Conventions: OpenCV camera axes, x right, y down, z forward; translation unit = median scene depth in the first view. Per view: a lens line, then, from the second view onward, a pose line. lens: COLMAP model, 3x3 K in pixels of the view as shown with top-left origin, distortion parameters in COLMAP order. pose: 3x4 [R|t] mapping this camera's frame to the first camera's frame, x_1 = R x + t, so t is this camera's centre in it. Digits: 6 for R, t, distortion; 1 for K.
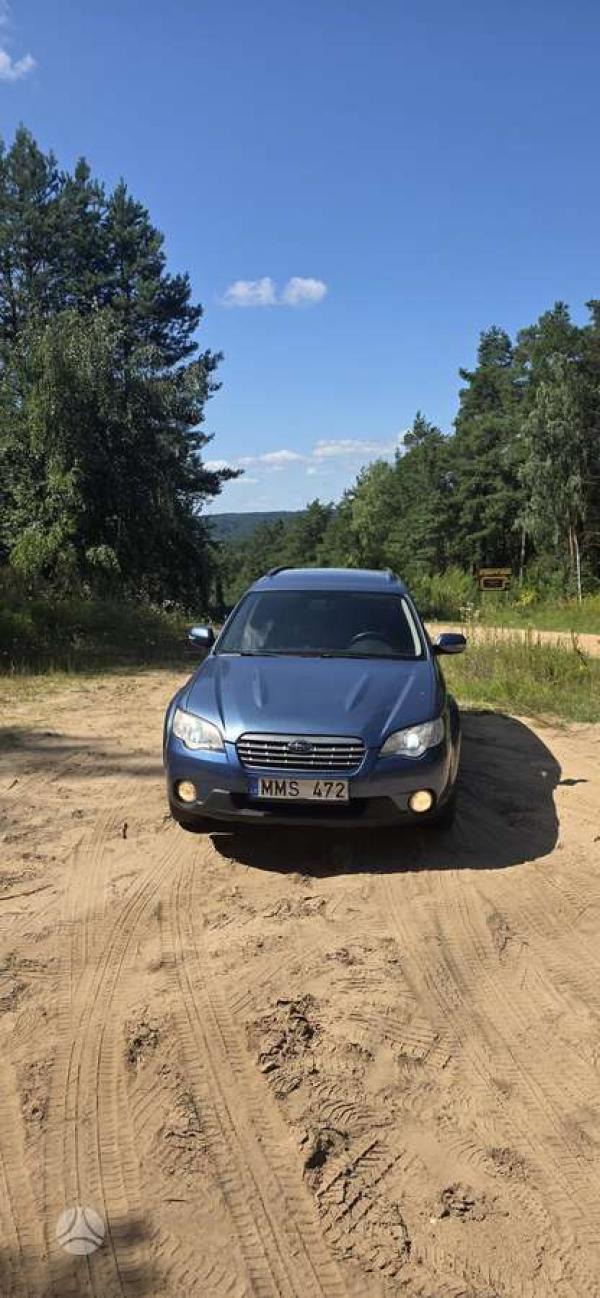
lens RADIAL K [[820.4, 0, 300.0], [0, 820.4, 649.0], [0, 0, 1]] dist [0.063934, -0.062801]
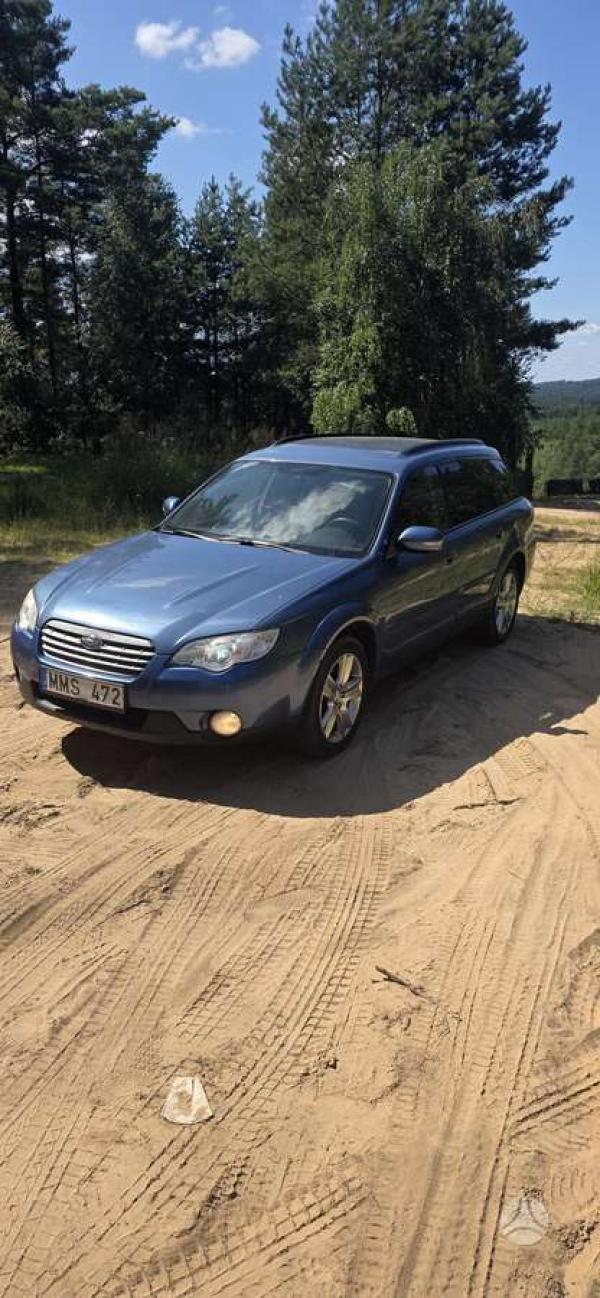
lens RADIAL K [[835.7, 0, 316.7], [0, 835.7, 644.9], [0, 0, 1]] dist [0.067534, -0.069478]
pose [[0.921756, 0.135028, -0.363501, 0.119292], [-0.079021, 0.983152, 0.164827, -0.009950], [0.379633, -0.123206, 0.916897, 0.056319]]
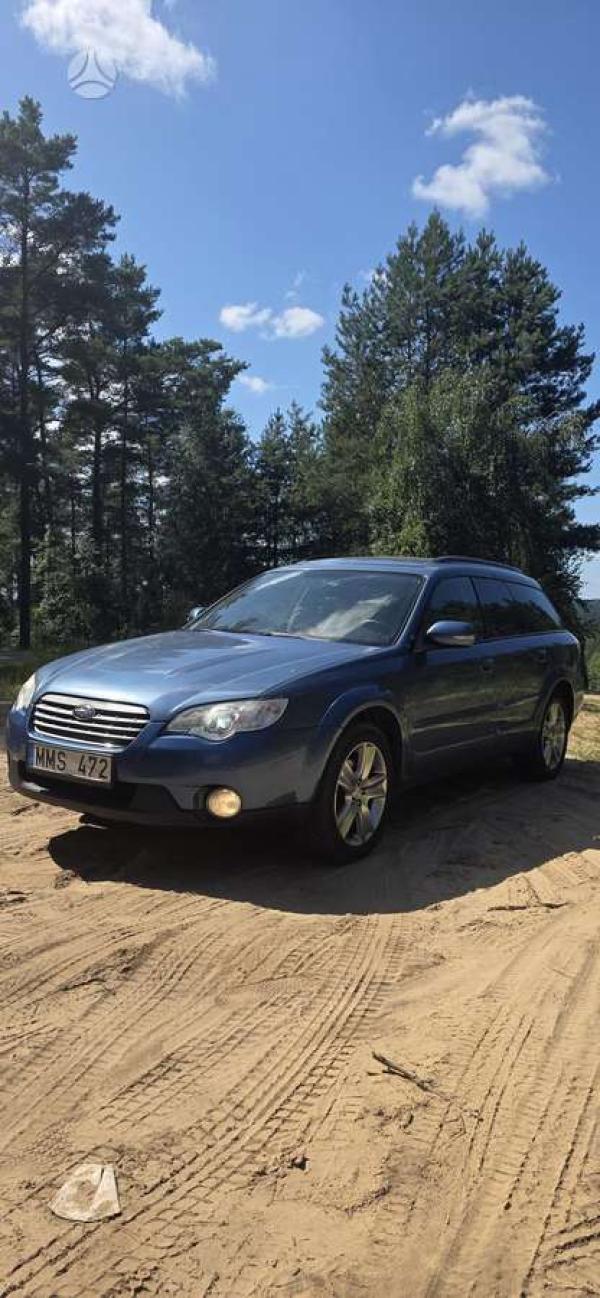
lens RADIAL K [[835.7, 0, 316.7], [0, 835.7, 644.9], [0, 0, 1]] dist [0.067534, -0.069478]
pose [[0.894272, 0.051919, -0.444502, 0.123105], [-0.089782, 0.993868, -0.064542, 0.018459], [0.438425, 0.097626, 0.893450, 0.075928]]
